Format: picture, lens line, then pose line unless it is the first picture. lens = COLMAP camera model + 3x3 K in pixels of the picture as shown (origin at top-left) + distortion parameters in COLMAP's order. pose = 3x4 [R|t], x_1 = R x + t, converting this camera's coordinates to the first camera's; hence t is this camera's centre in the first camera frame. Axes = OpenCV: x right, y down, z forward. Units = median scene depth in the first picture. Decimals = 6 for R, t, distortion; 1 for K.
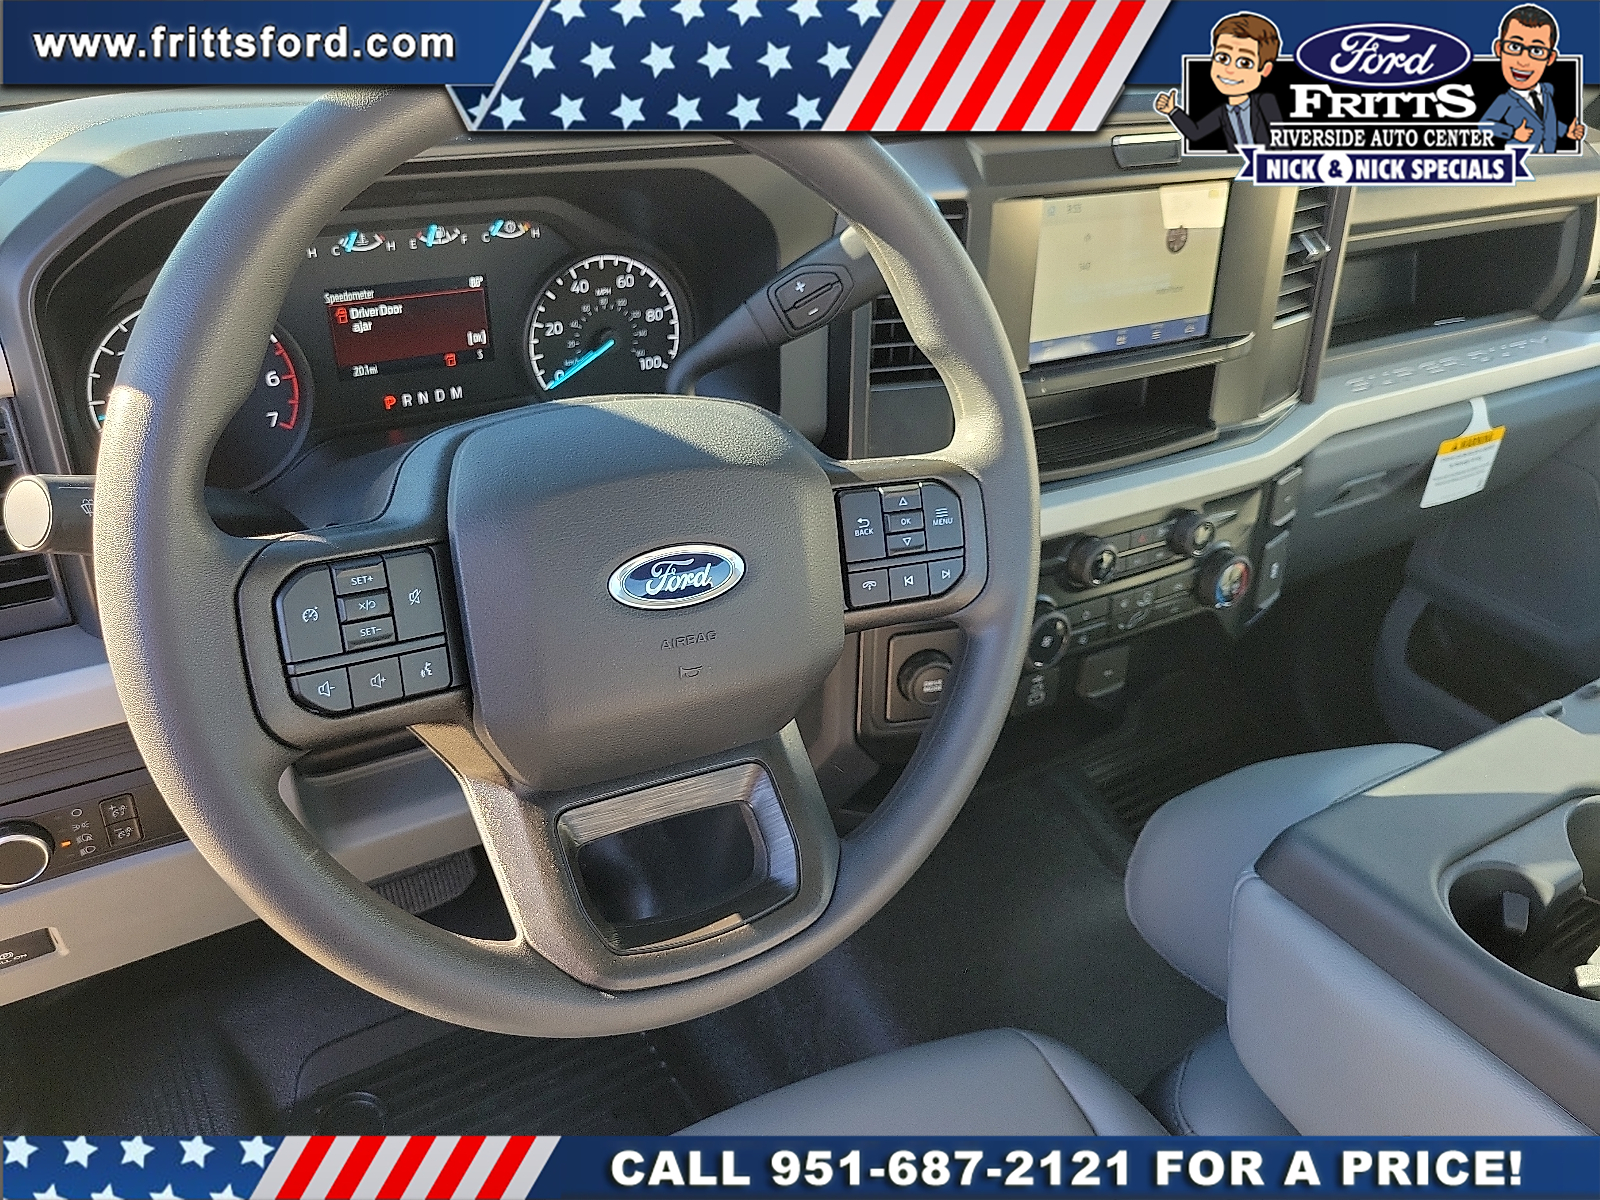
lens RADIAL K [[1221.1, 0, 800.0], [0, 1221.1, 600.0], [0, 0, 1]] dist [0.003230, 0.003746]
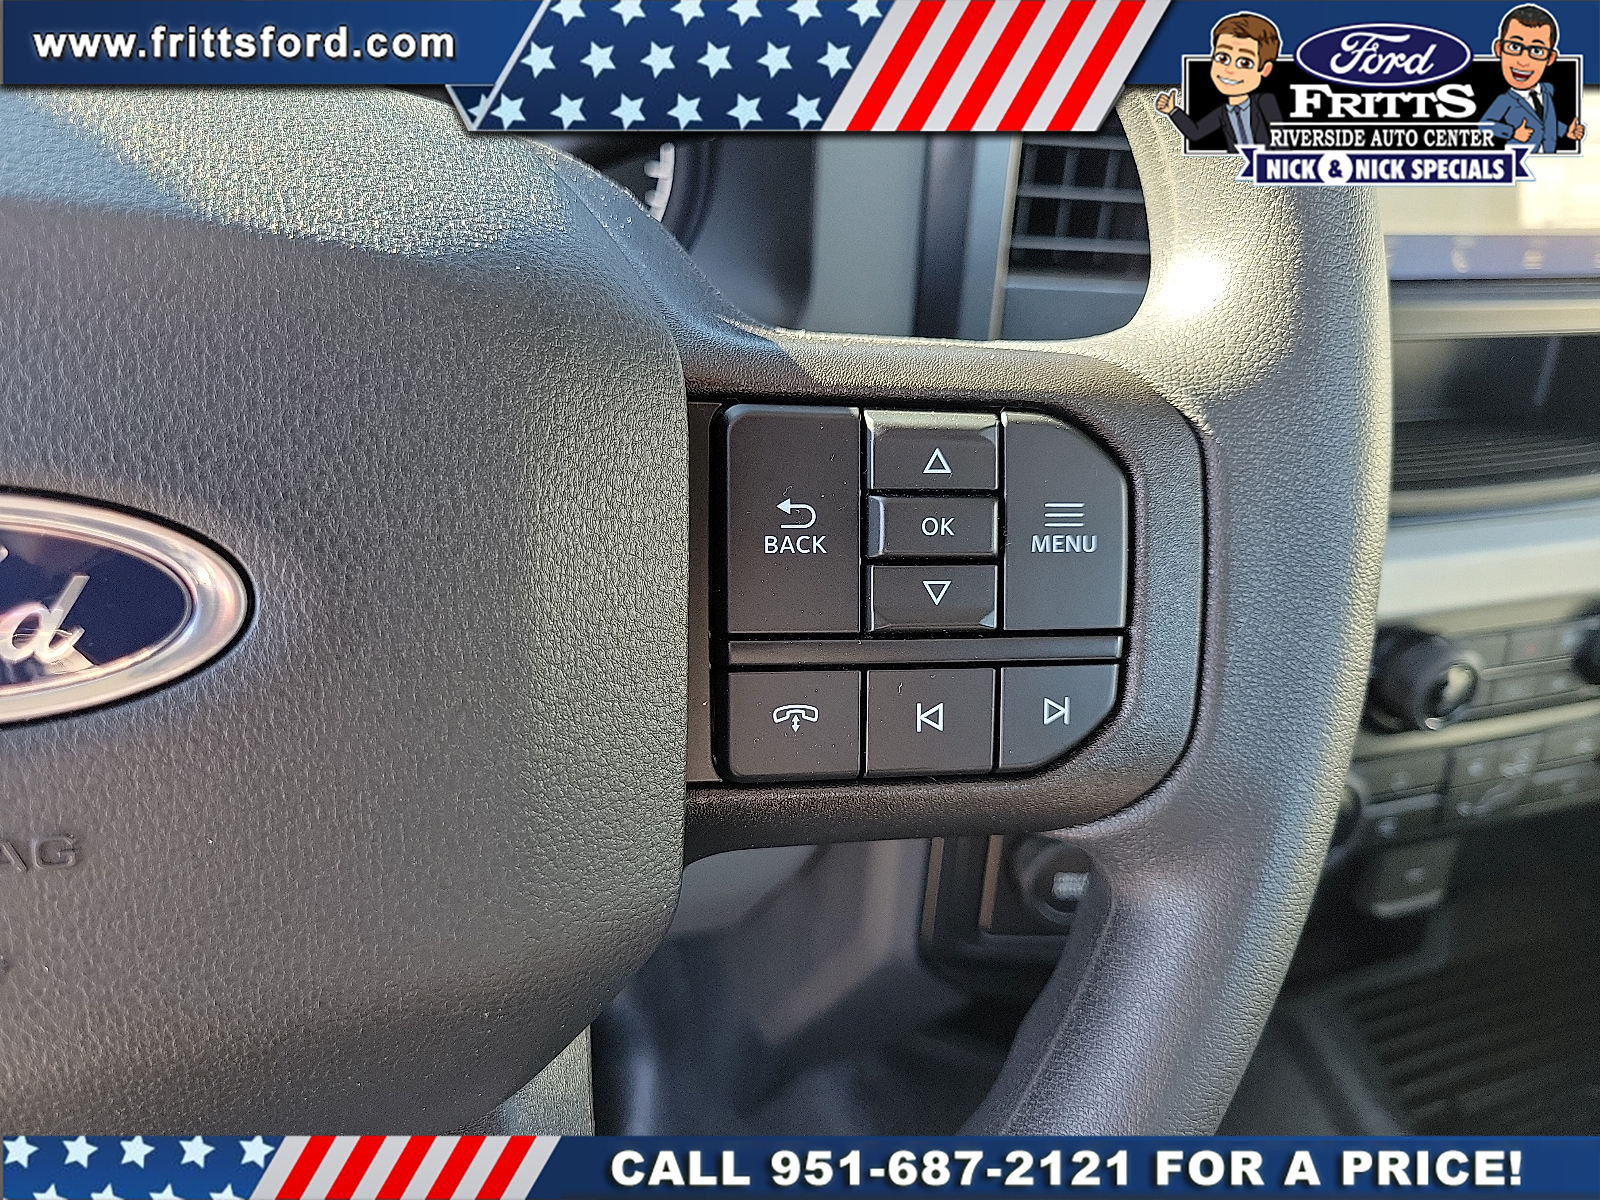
lens RADIAL K [[1221.1, 0, 800.0], [0, 1221.1, 600.0], [0, 0, 1]] dist [0.003230, 0.003746]
pose [[0.976581, 0.115433, -0.181563, 0.086817], [-0.121266, 0.992391, -0.021321, -0.027368], [0.177721, 0.042839, 0.983148, 0.541265]]
